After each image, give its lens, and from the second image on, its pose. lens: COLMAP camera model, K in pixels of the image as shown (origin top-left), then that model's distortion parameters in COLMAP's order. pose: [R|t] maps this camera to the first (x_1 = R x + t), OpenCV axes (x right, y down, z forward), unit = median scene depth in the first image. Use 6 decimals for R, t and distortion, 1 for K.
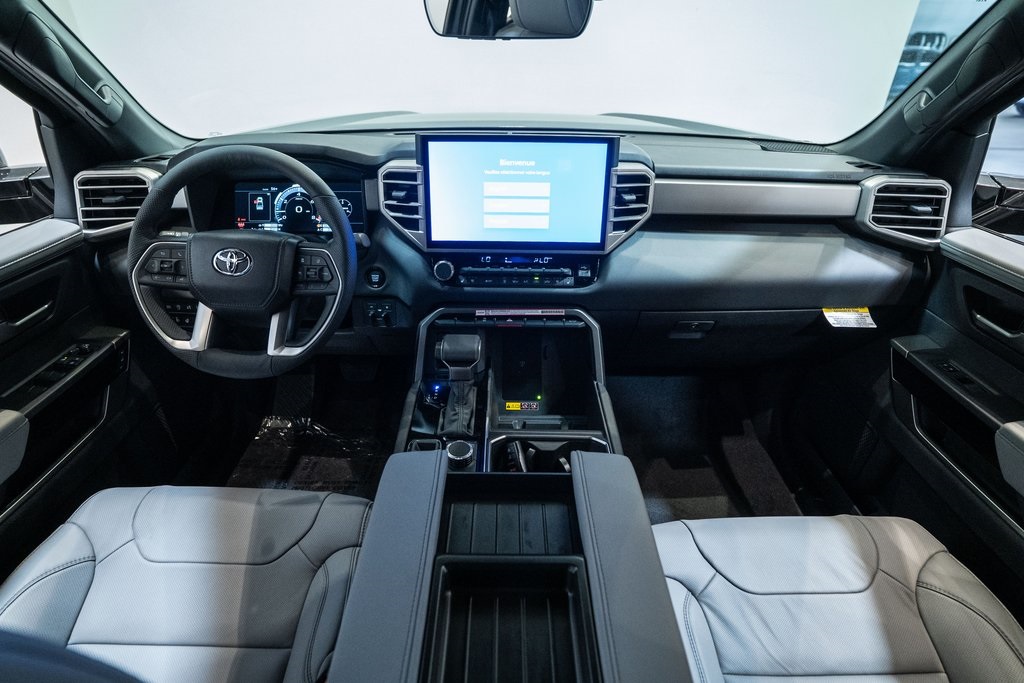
lens RADIAL K [[522.3, 0, 484.8], [0, 522.3, 342.1], [0, 0, 1]] dist [-0.028610, 0.001707]
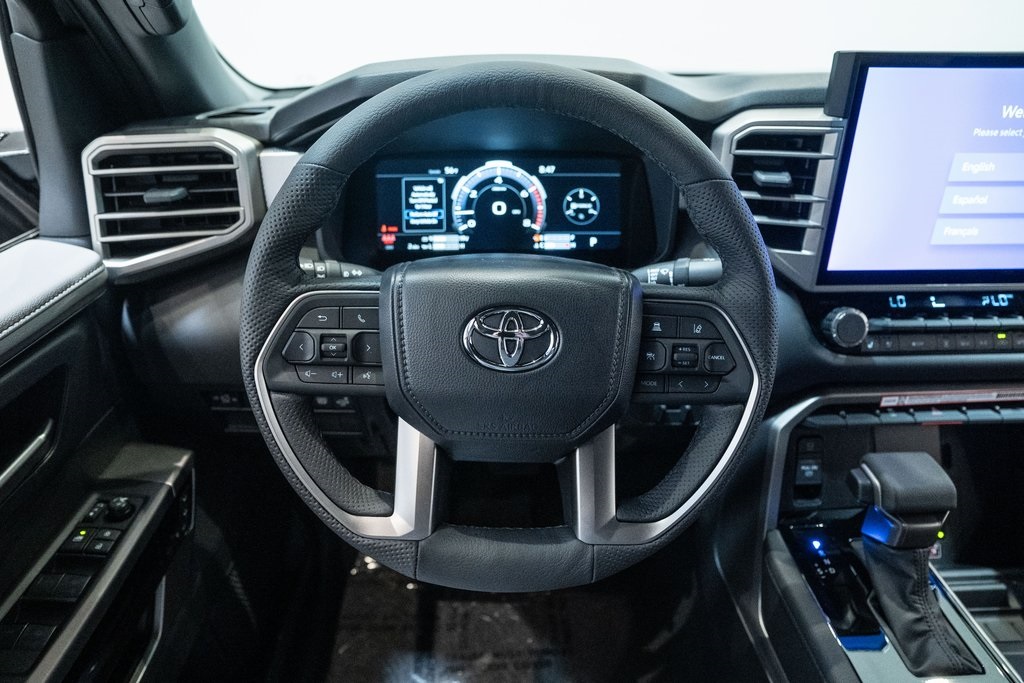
lens RADIAL K [[589.7, 0, 510.8], [0, 589.7, 358.9], [0, 0, 1]] dist [-0.041941, 0.000966]
pose [[0.997934, -0.032651, 0.055340, -0.435458], [0.031653, 0.999322, 0.018816, -0.125149], [-0.055917, -0.017026, 0.998290, 0.438789]]
